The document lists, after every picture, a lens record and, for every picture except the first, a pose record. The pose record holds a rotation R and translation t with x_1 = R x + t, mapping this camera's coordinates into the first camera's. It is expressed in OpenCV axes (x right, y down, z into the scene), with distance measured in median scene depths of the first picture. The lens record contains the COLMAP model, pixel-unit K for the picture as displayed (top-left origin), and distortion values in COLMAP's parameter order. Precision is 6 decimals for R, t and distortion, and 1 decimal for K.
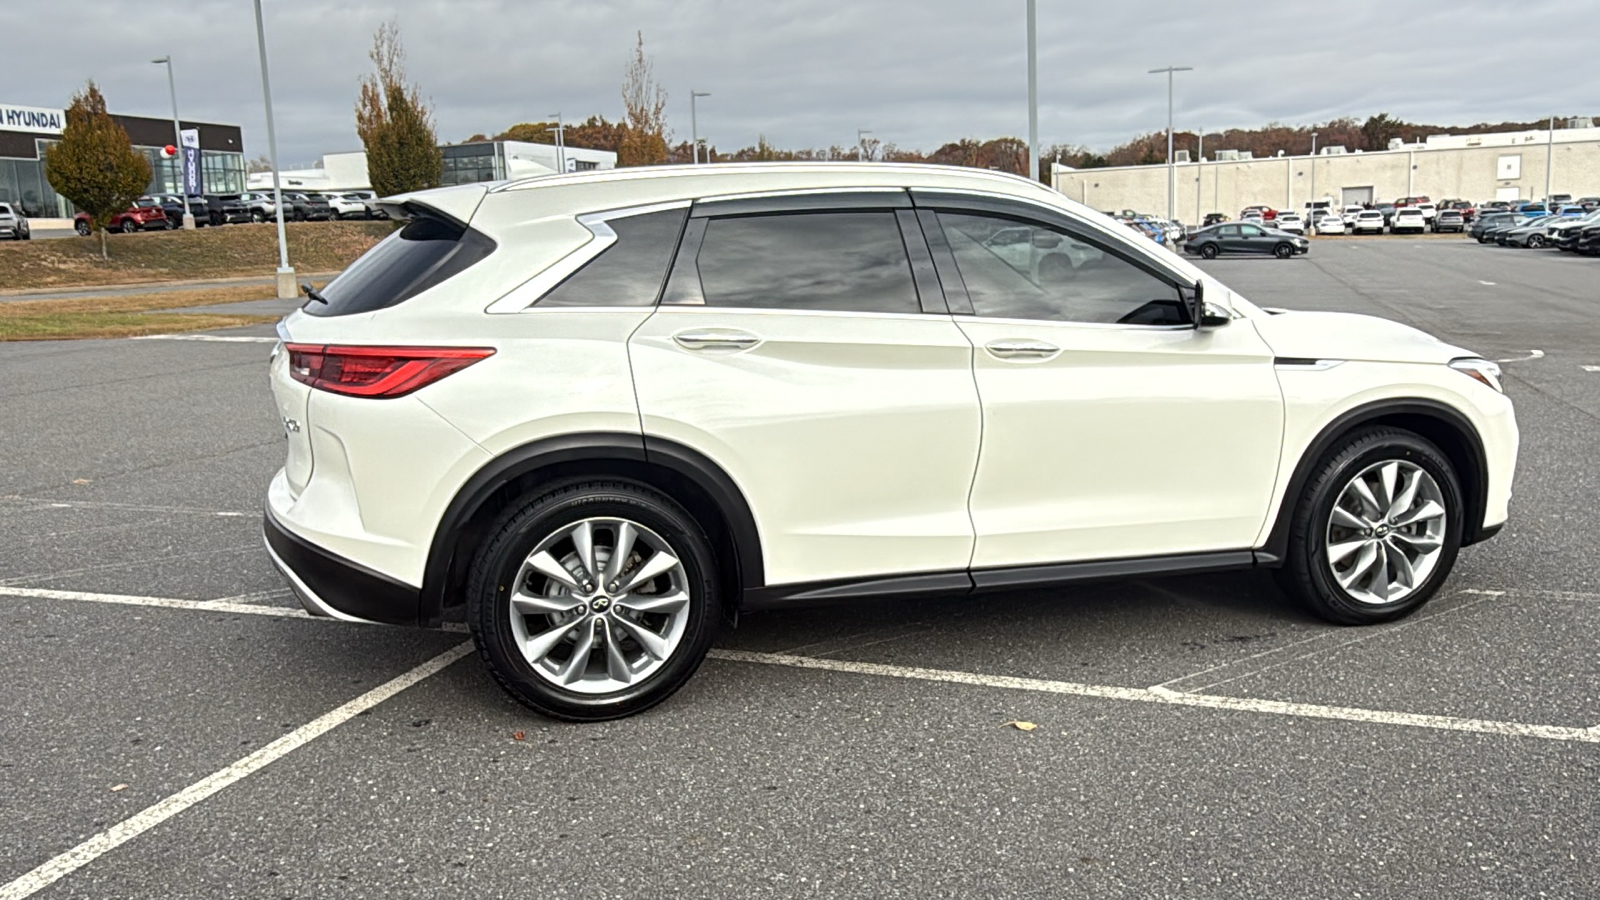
lens RADIAL K [[1294.4, 0, 802.0], [0, 1294.4, 456.2], [0, 0, 1]] dist [0.002370, -0.005772]
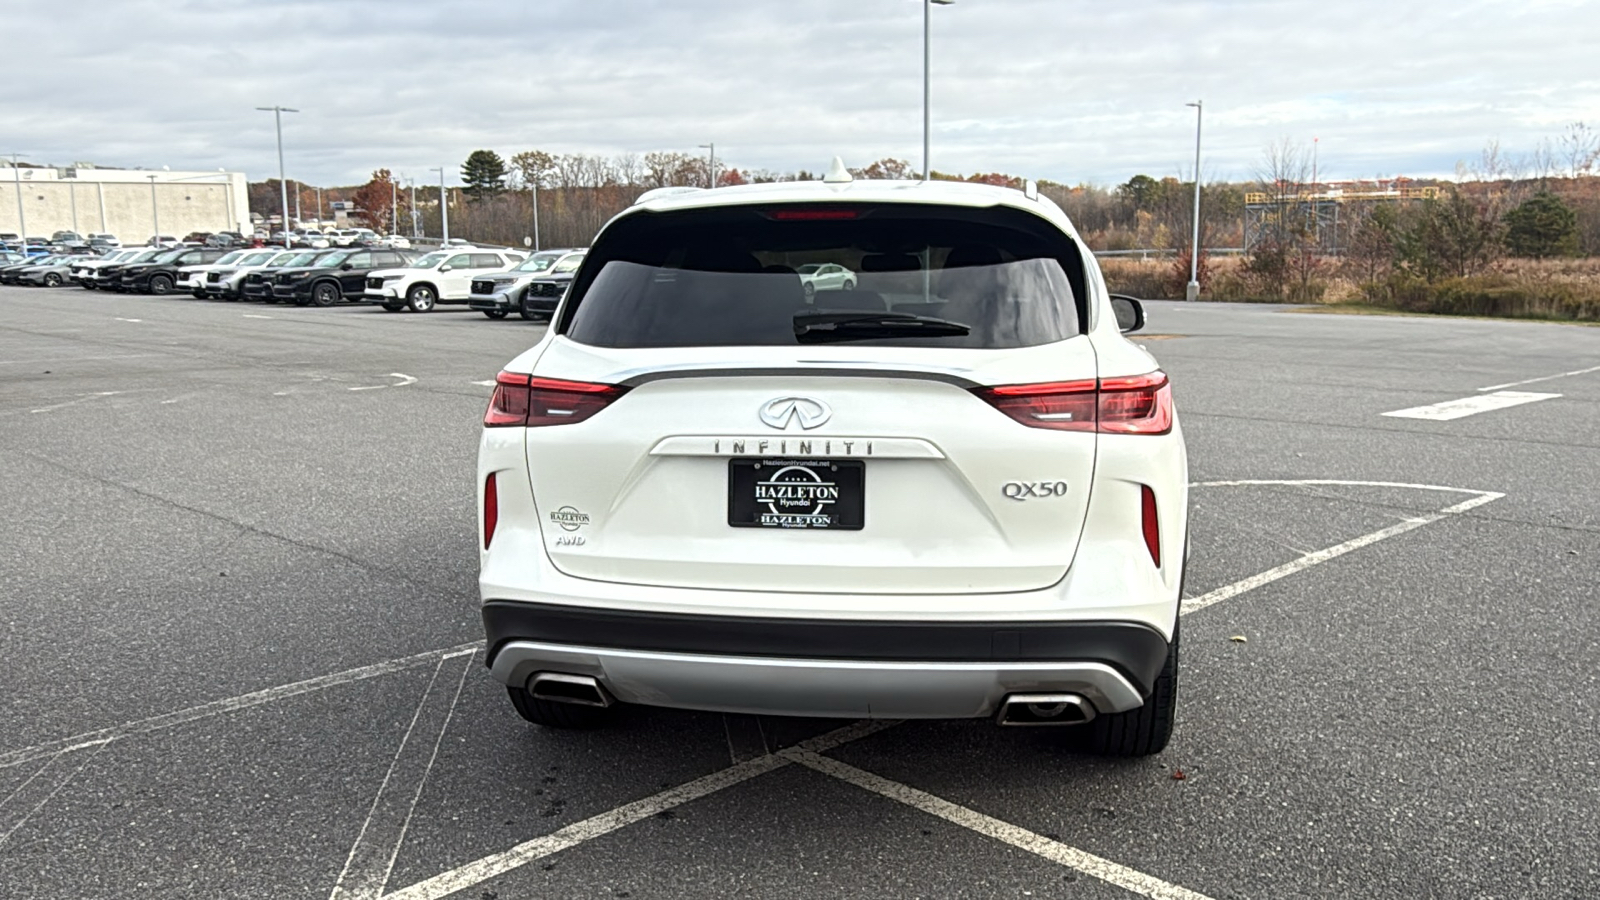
lens RADIAL K [[1294.4, 0, 803.0], [0, 1294.4, 454.3], [0, 0, 1]] dist [0.002370, -0.005772]
pose [[0.446522, -0.117758, 0.886990, -0.966997], [0.145853, 0.987623, 0.057693, -0.093222], [-0.882805, 0.103609, 0.458171, 0.657506]]
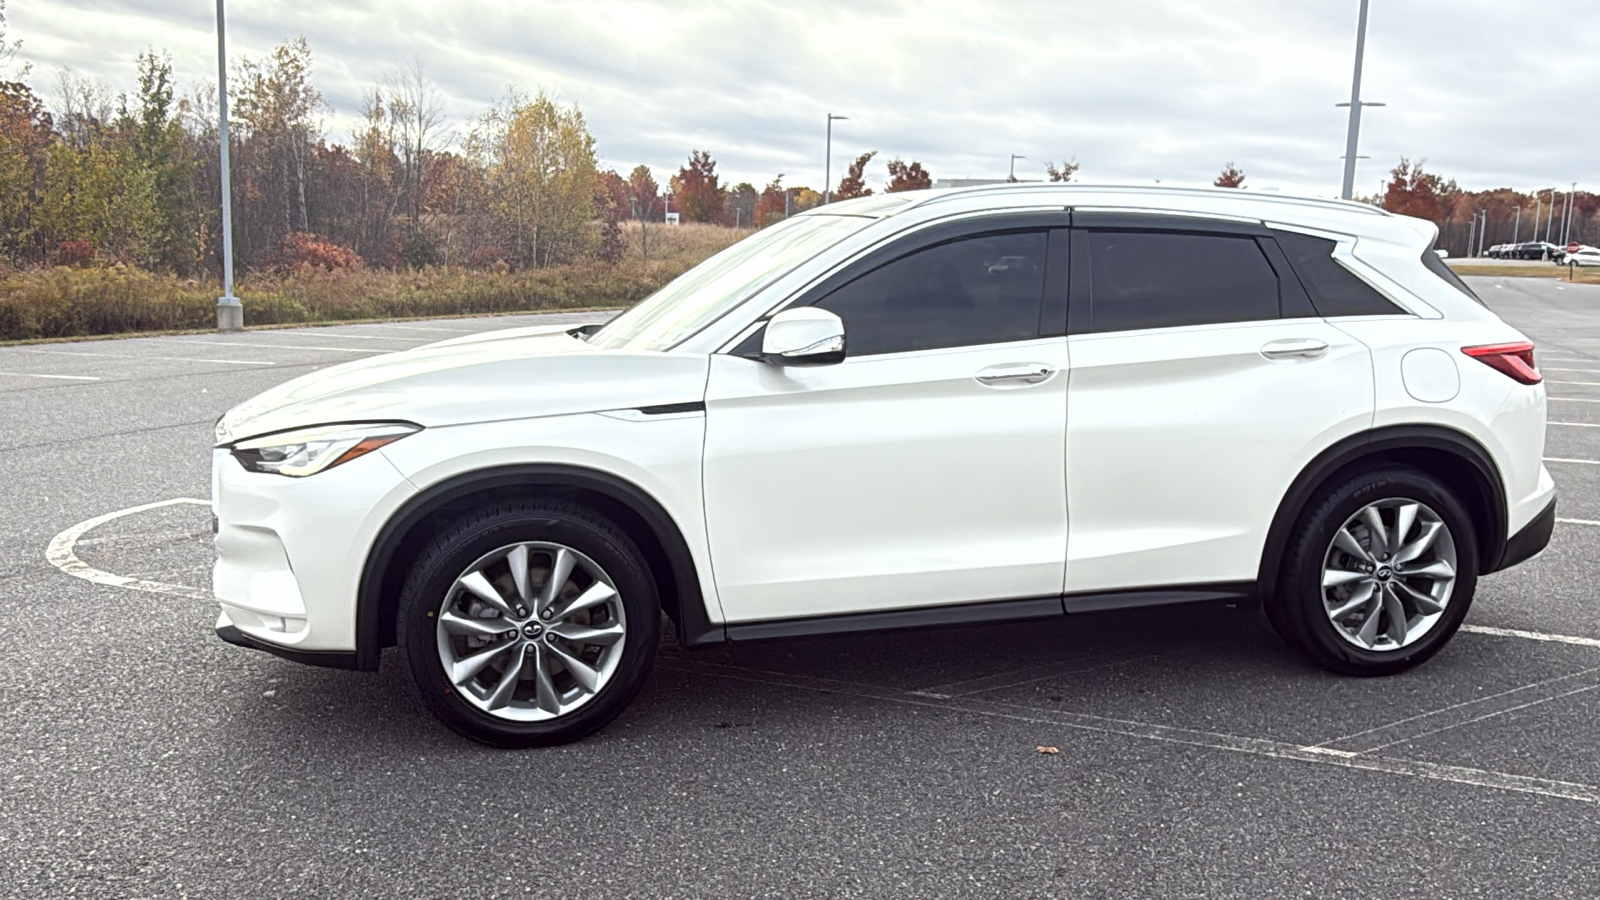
lens RADIAL K [[1294.4, 0, 801.9], [0, 1294.4, 454.4], [0, 0, 1]] dist [0.002370, -0.005772]
pose [[-0.997356, -0.004984, 0.072498, 0.110362], [0.017681, 0.951022, 0.308619, -0.361354], [-0.070485, 0.309084, -0.948419, 2.170580]]
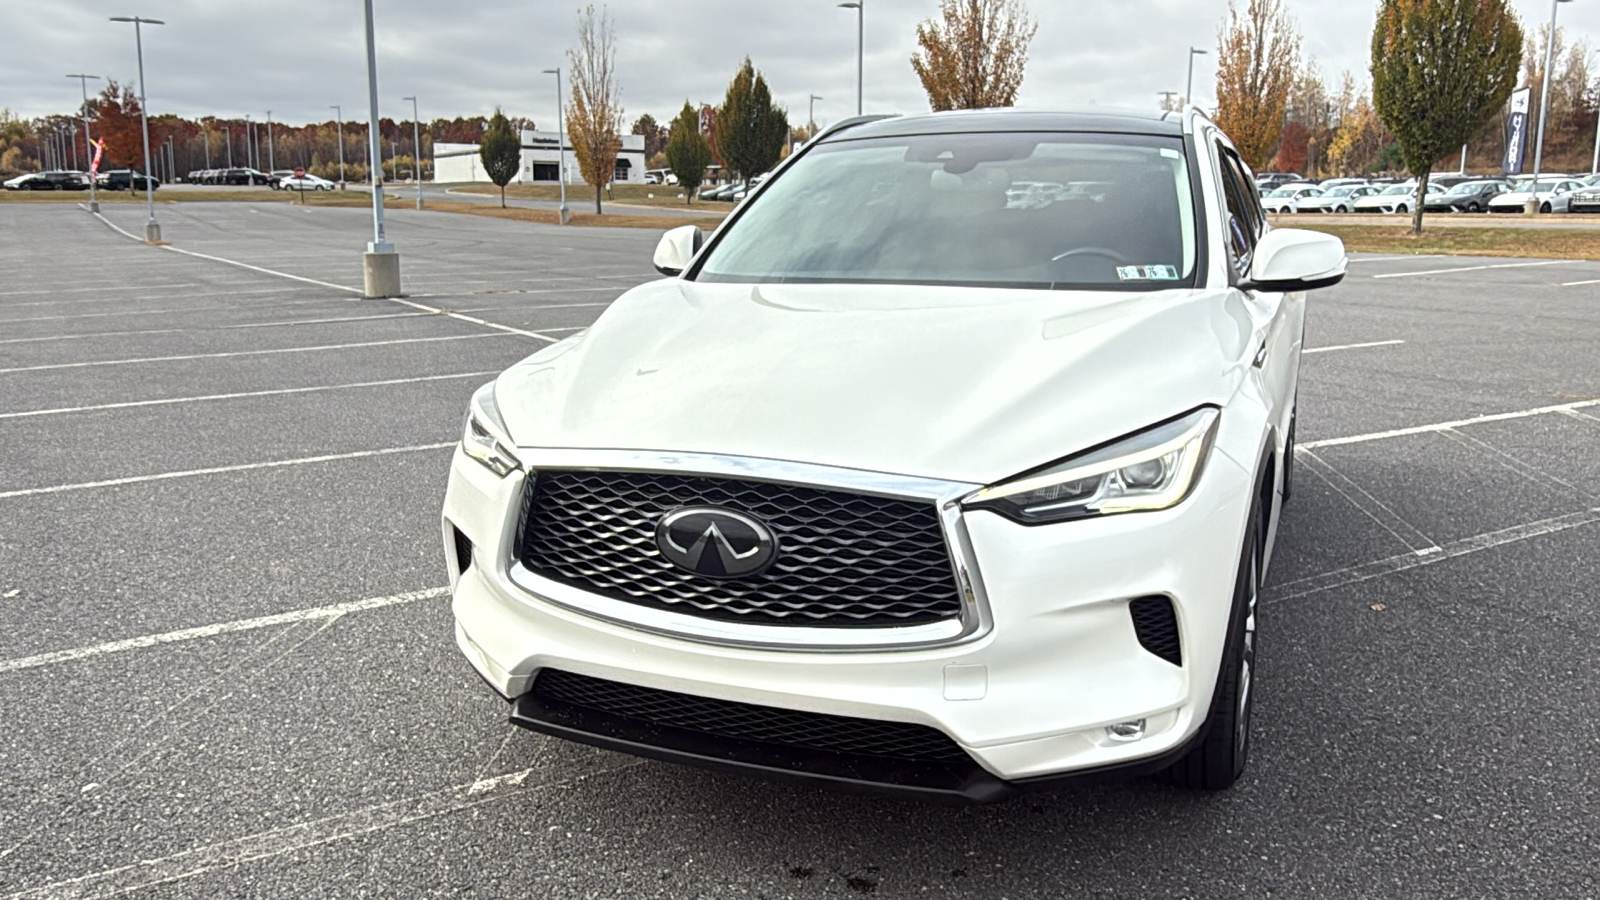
lens RADIAL K [[1294.4, 0, 802.4], [0, 1294.4, 456.6], [0, 0, 1]] dist [0.002370, -0.005772]
pose [[-0.646357, 0.177919, -0.742003, 0.986161], [-0.105817, 0.942139, 0.318085, -0.284644], [0.755662, 0.284112, -0.590131, 1.635065]]
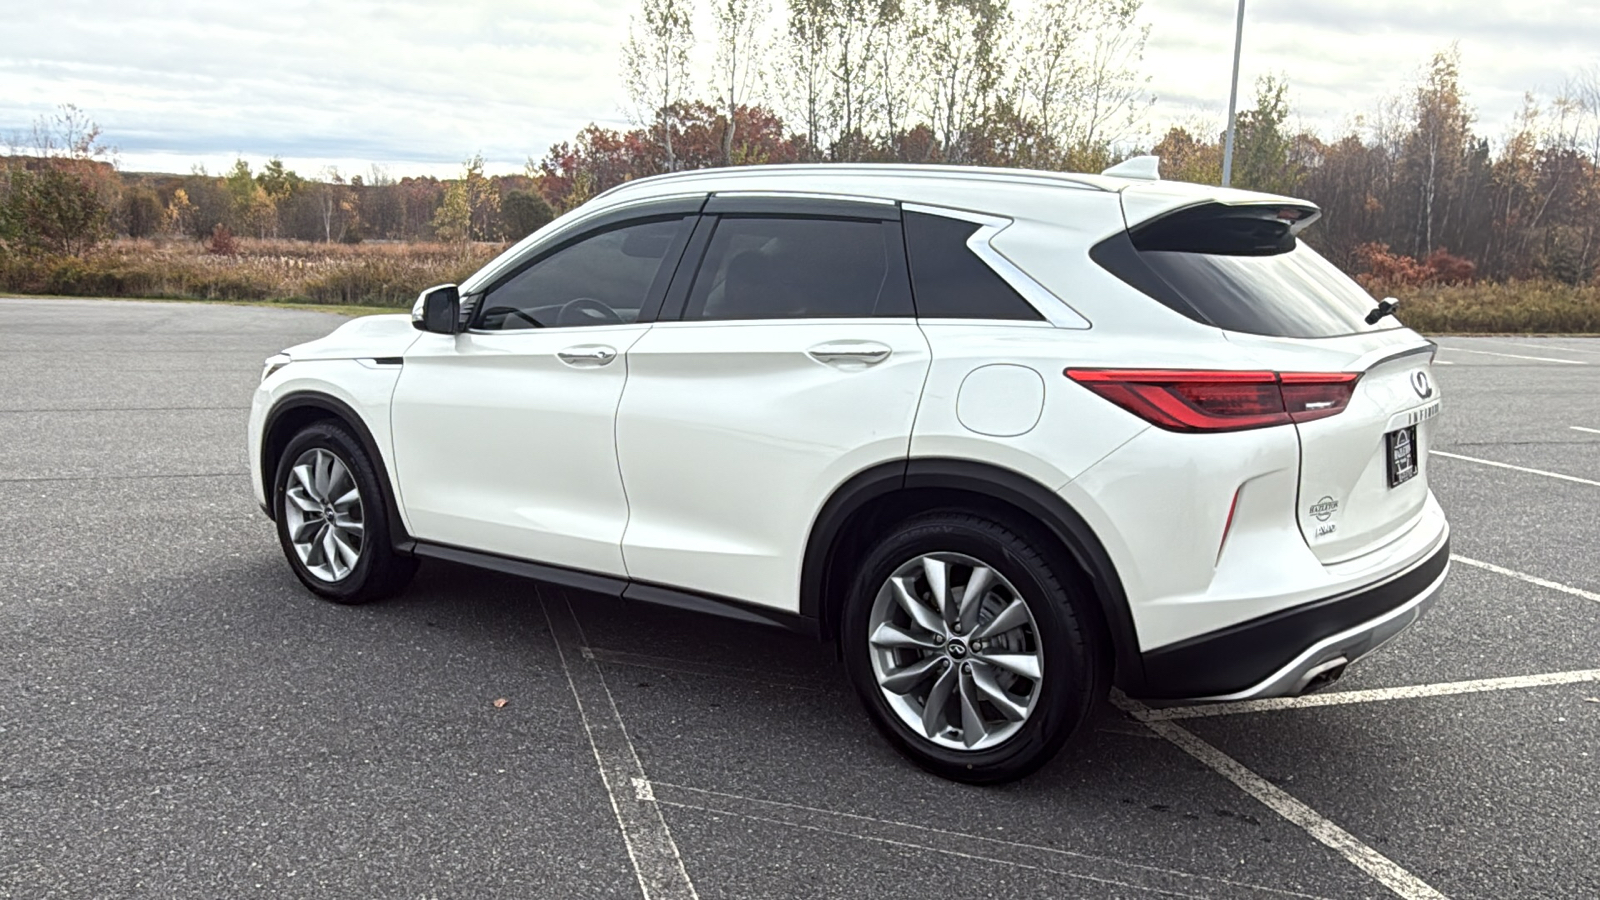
lens RADIAL K [[1294.4, 0, 802.3], [0, 1294.4, 456.0], [0, 0, 1]] dist [0.002370, -0.005772]
pose [[-0.575389, -0.122033, 0.808724, -0.813402], [0.123944, 0.964376, 0.233704, -0.265320], [-0.808434, 0.234707, -0.539766, 1.696089]]
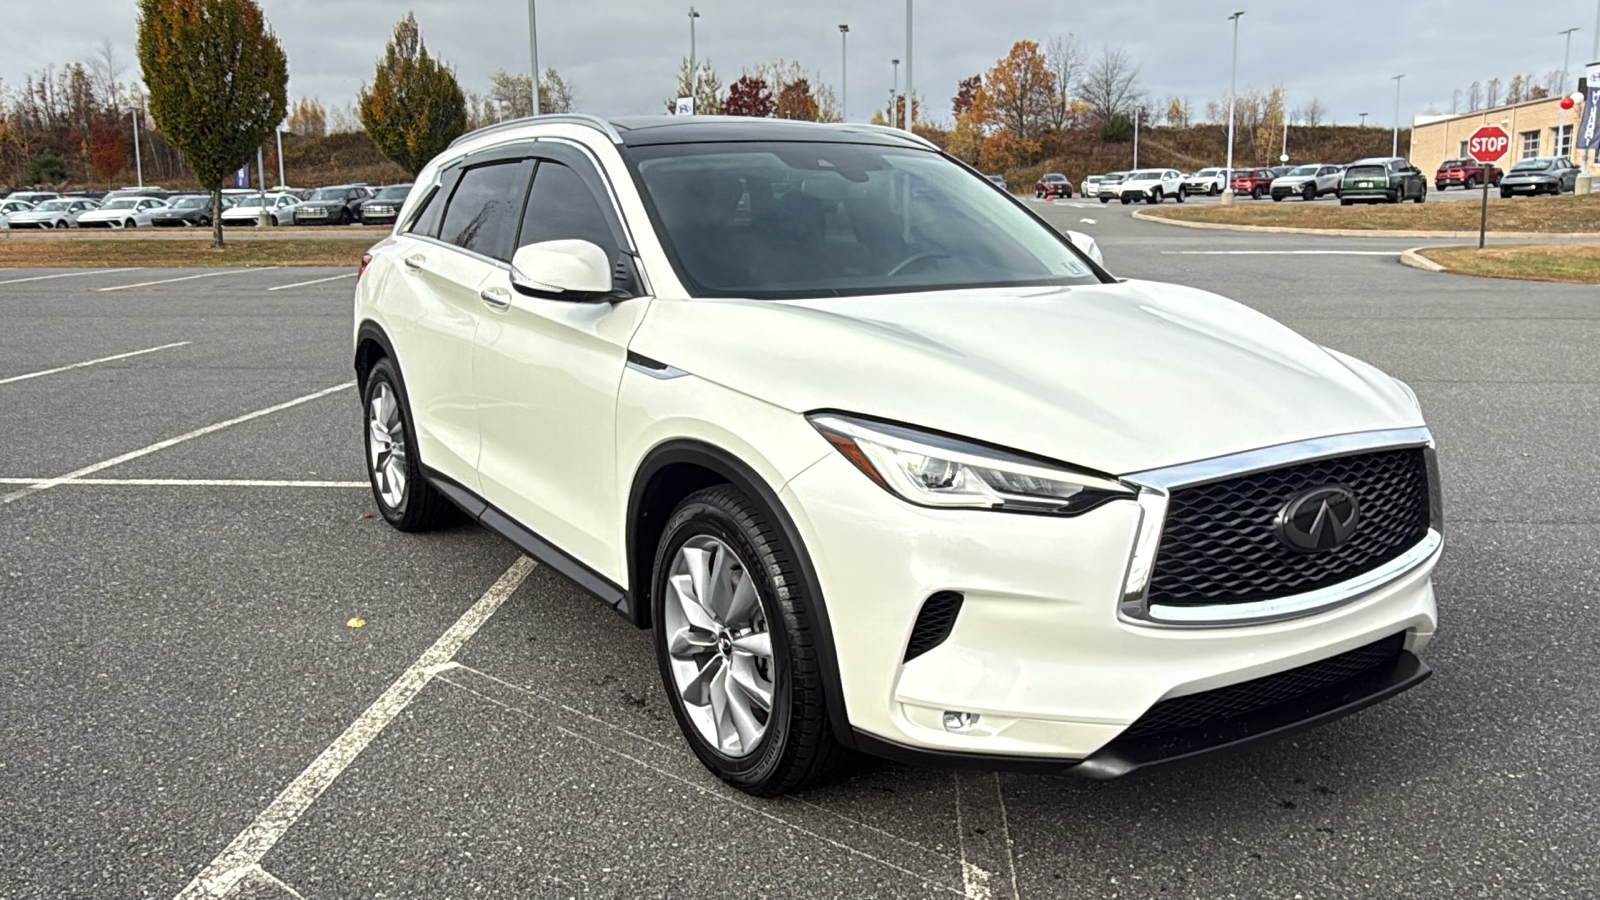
lens RADIAL K [[1294.4, 0, 802.5], [0, 1294.4, 455.6], [0, 0, 1]] dist [0.002370, -0.005772]
pose [[0.252986, 0.207618, -0.944930, 1.109019], [-0.162792, 0.971911, 0.169962, -0.160359], [0.953675, 0.110829, 0.279679, 0.882549]]
